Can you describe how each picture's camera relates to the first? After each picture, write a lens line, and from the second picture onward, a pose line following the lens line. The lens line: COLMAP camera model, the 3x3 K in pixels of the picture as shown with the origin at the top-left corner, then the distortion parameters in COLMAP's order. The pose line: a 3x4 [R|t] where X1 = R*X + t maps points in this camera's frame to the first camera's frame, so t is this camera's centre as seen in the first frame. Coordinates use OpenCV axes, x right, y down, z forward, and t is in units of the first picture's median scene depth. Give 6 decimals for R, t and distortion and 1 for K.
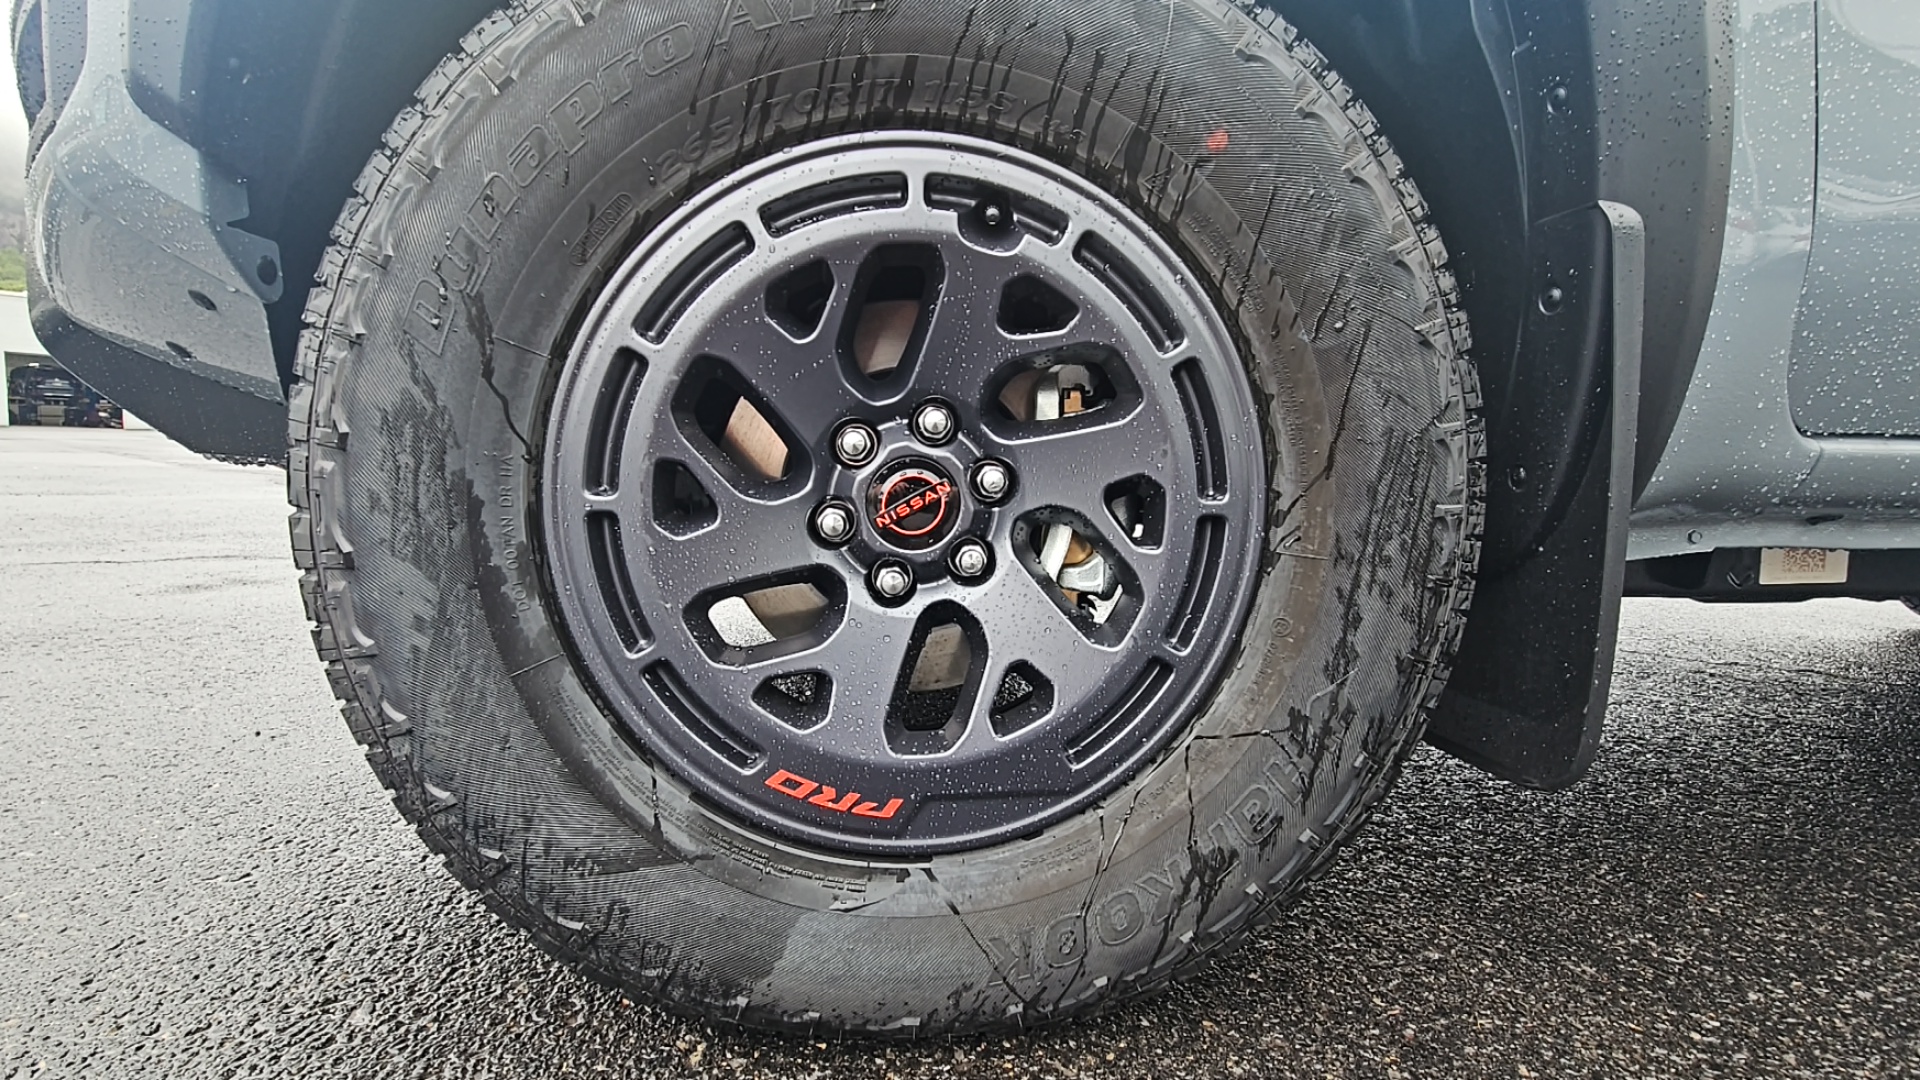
lens RADIAL K [[858.9, 0, 960.1], [0, 858.9, 537.6], [0, 0, 1]] dist [0.011460, -0.006929]
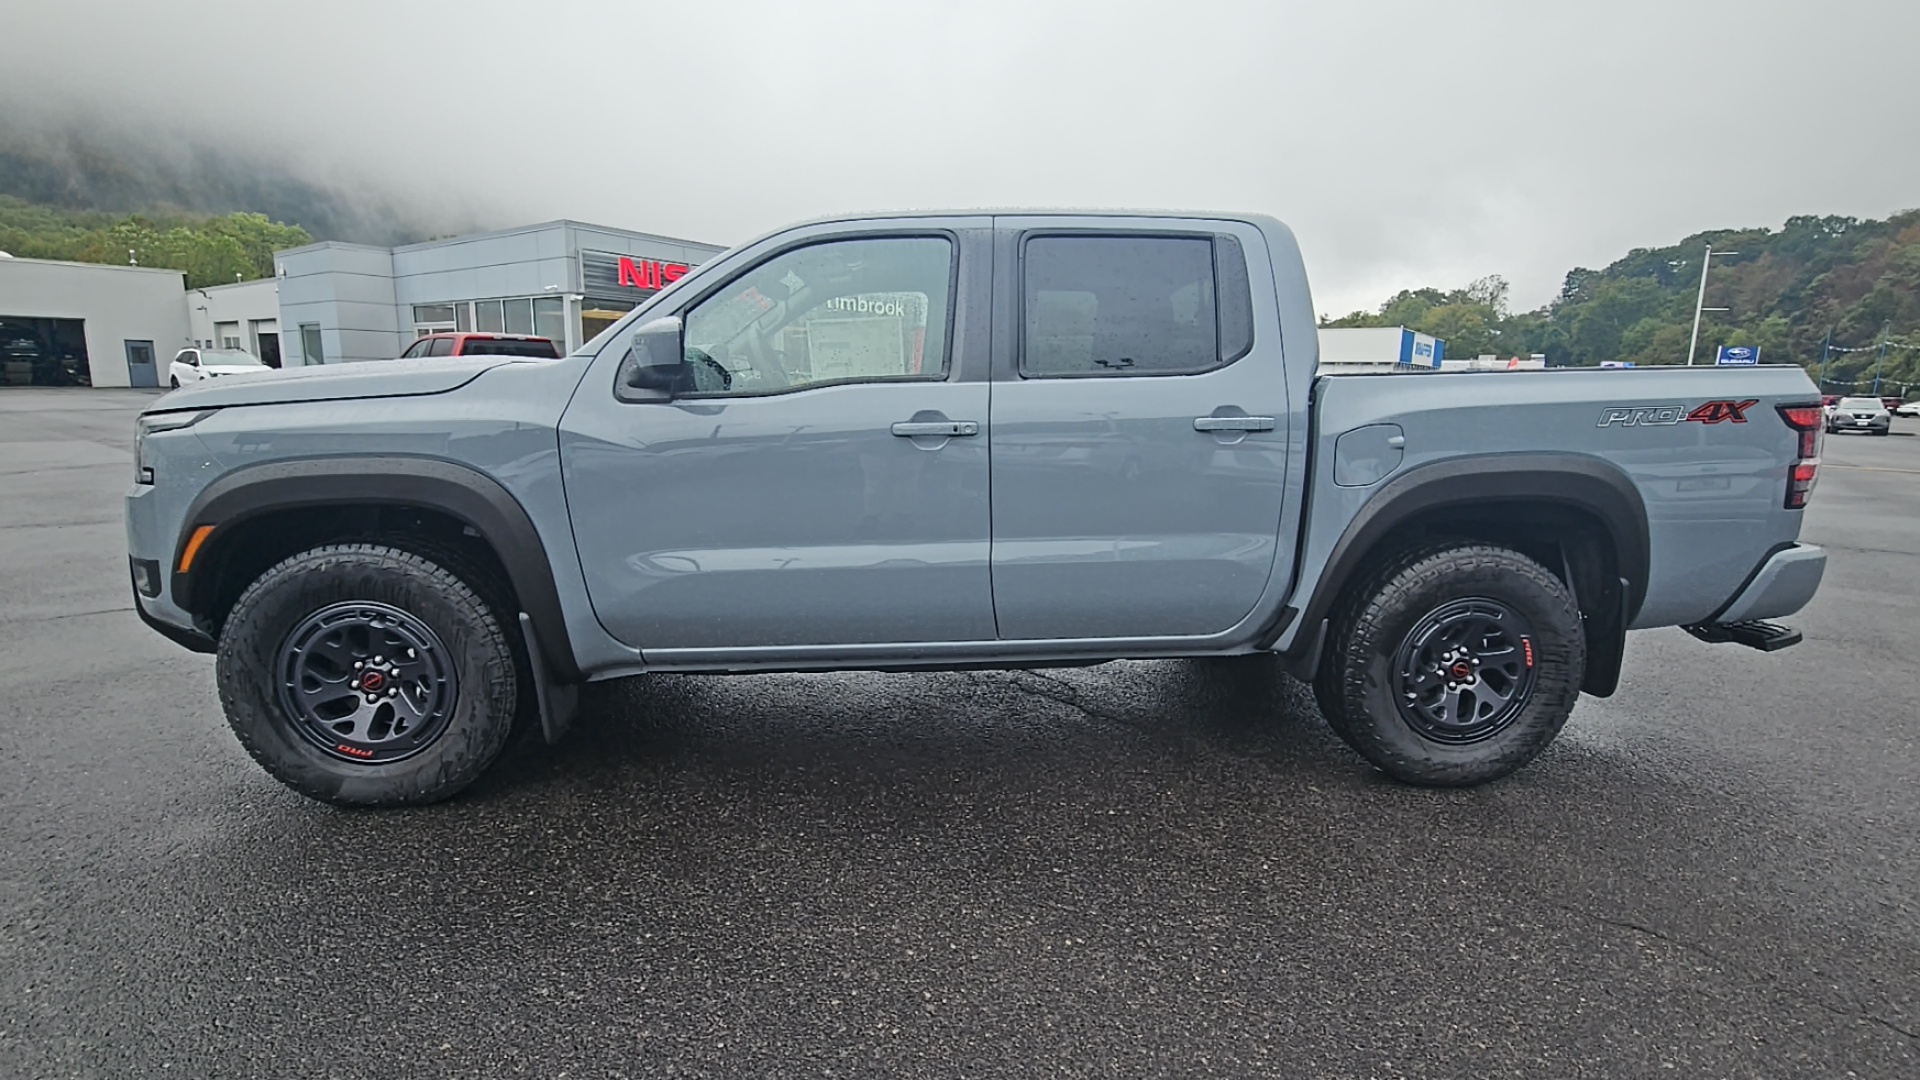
lens RADIAL K [[858.9, 0, 960.1], [0, 858.9, 537.6], [0, 0, 1]] dist [0.011460, -0.006929]
pose [[0.999798, -0.015523, 0.012785, 2.770752], [0.014478, 0.996837, 0.078141, -1.022585], [-0.013958, -0.077940, 0.996860, -3.162493]]
